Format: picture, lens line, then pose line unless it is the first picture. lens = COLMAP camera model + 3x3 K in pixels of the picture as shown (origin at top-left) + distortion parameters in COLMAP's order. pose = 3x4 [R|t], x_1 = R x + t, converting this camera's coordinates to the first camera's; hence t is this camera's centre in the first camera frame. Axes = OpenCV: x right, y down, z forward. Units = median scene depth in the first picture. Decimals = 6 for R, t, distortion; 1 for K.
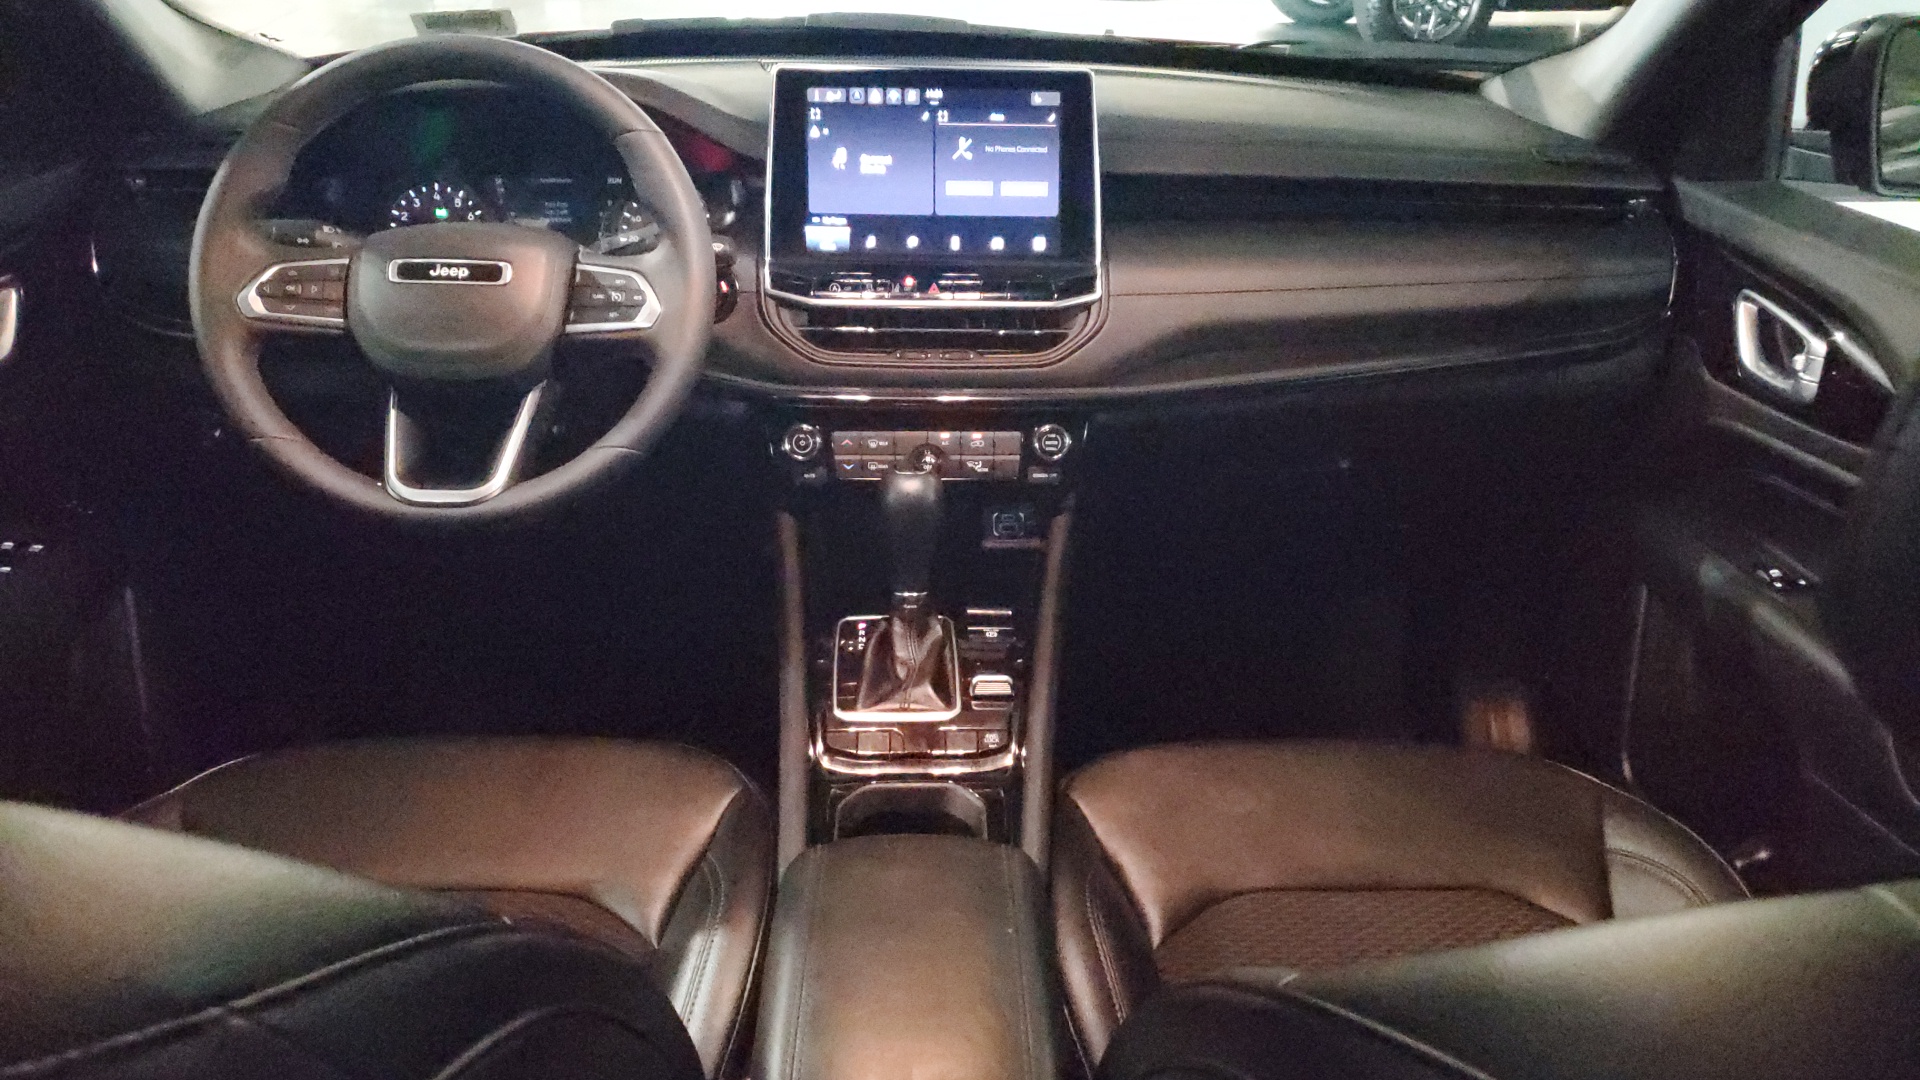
lens RADIAL K [[1563.7, 0, 1017.7], [0, 1563.7, 583.9], [0, 0, 1]] dist [0.001957, -0.001614]
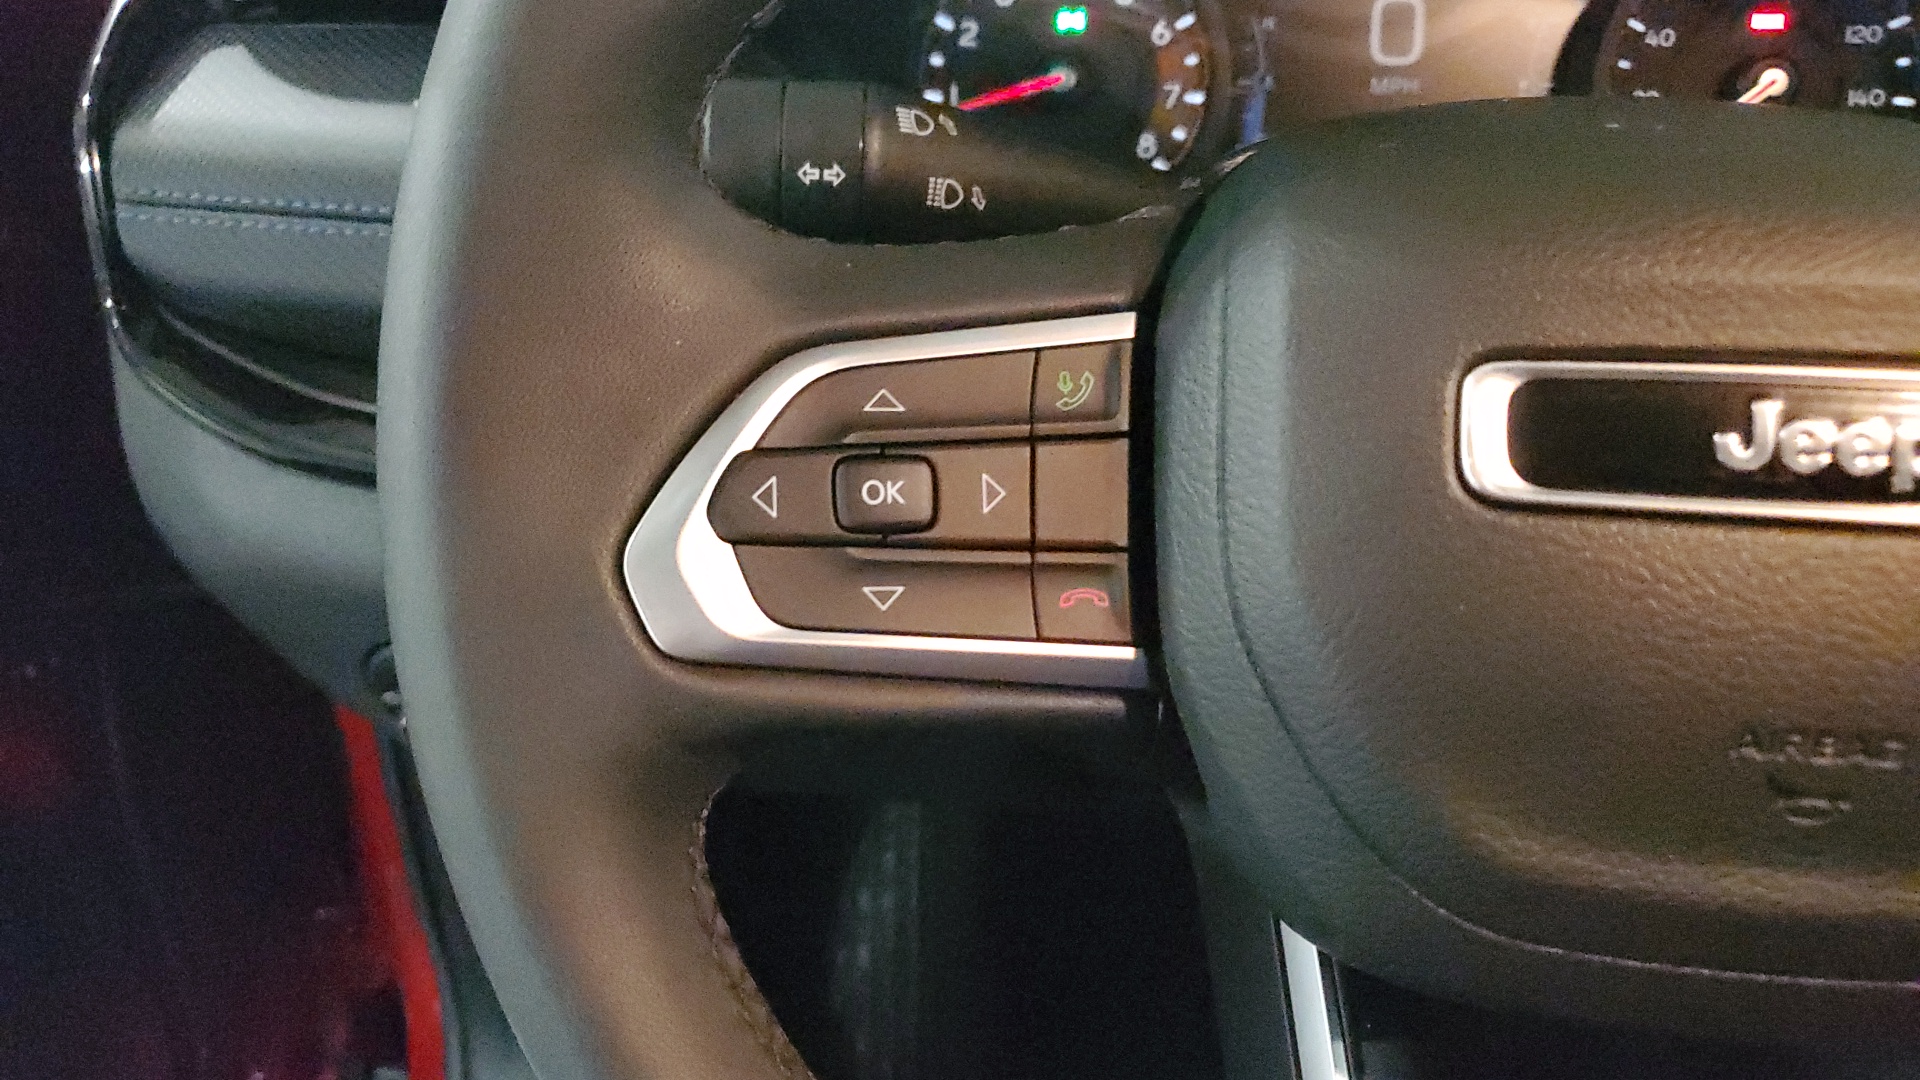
lens RADIAL K [[1553.8, 0, 929.1], [0, 1553.8, 539.2], [0, 0, 1]] dist [-0.001810, 0.000401]
pose [[0.988271, 0.040646, -0.147203, -0.381406], [-0.023900, 0.993217, 0.113792, -0.180940], [0.150830, -0.108940, 0.982539, 0.722006]]
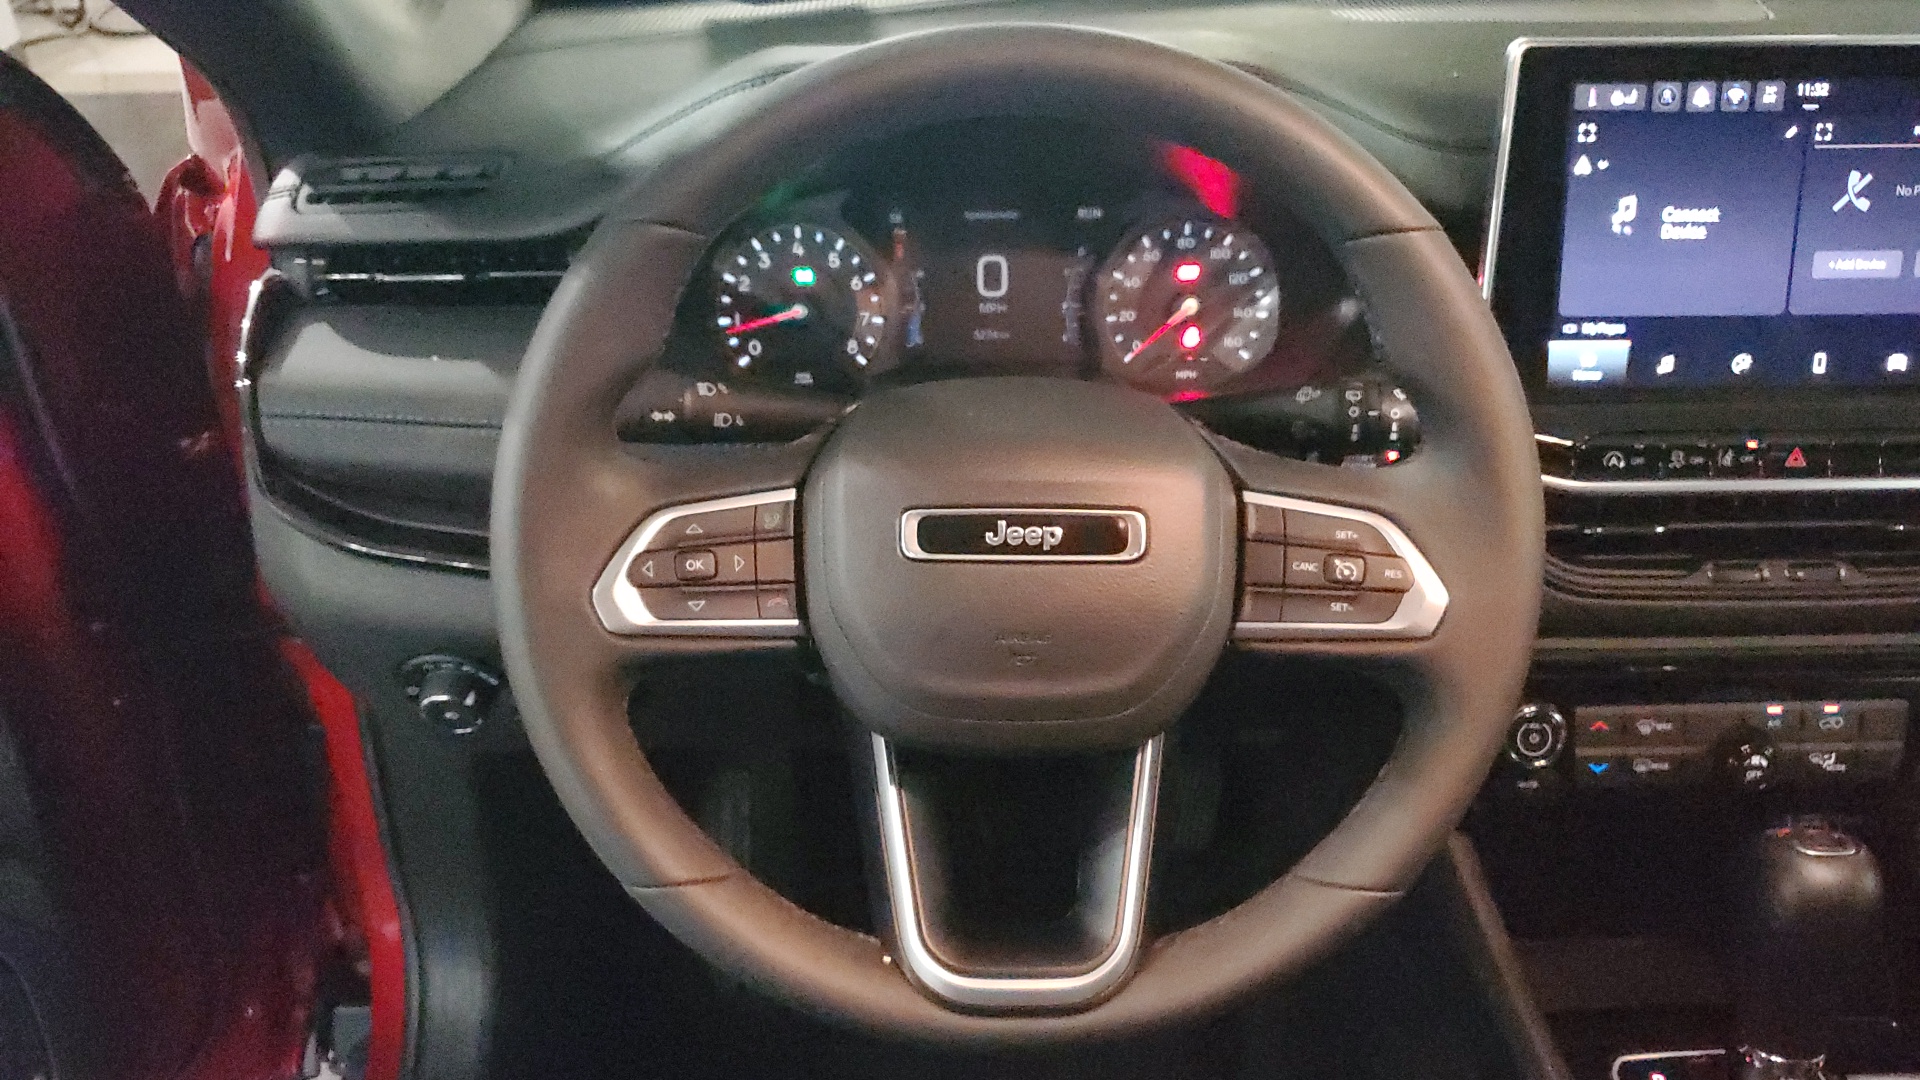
lens RADIAL K [[1561.3, 0, 996.5], [0, 1561.3, 537.6], [0, 0, 1]] dist [0.148113, -0.298766]
pose [[0.999921, -0.007469, -0.010076, -0.322573], [0.008369, 0.995689, 0.092380, -0.214166], [0.009343, -0.092457, 0.995673, 0.451255]]
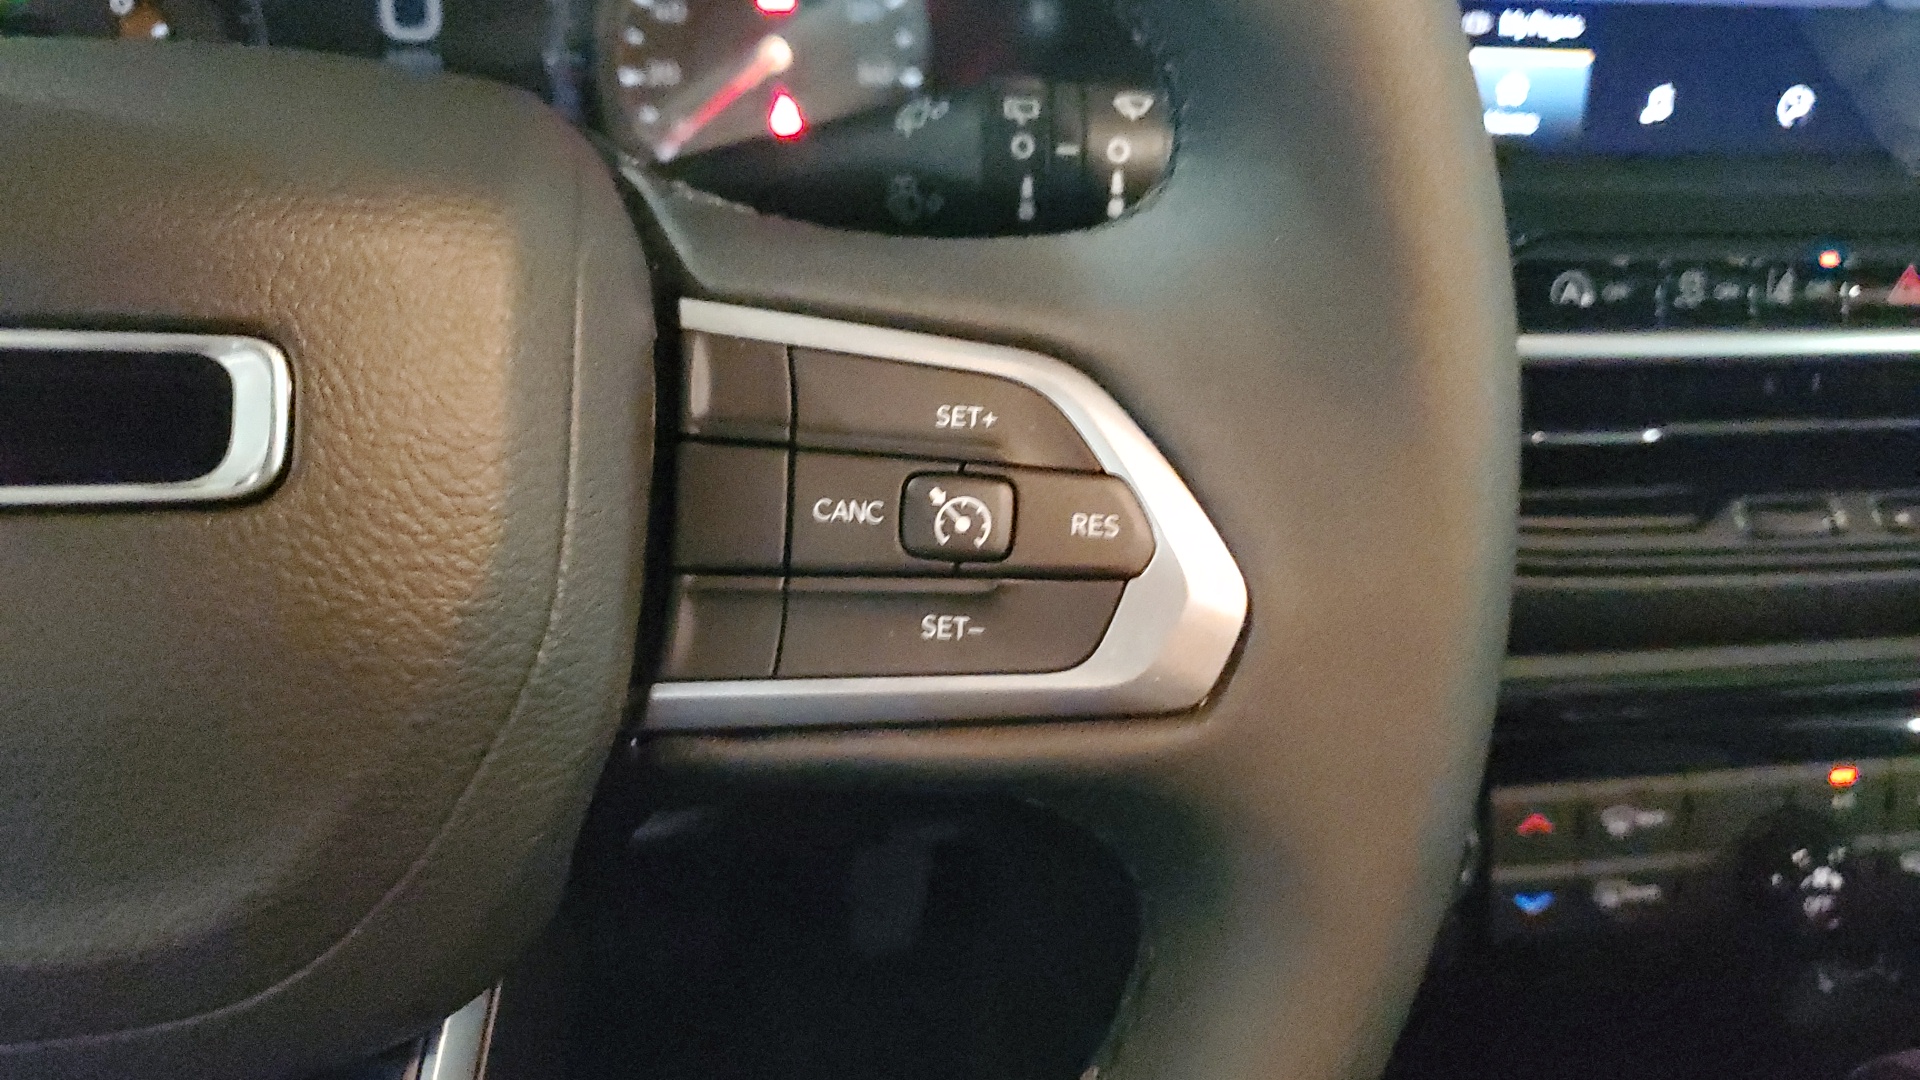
lens RADIAL K [[1561.3, 0, 996.5], [0, 1561.3, 537.6], [0, 0, 1]] dist [0.148113, -0.298766]
pose [[0.992766, -0.029999, 0.116256, -0.242862], [0.017766, 0.994328, 0.104865, -0.177196], [-0.118742, -0.102041, 0.987668, 0.743353]]
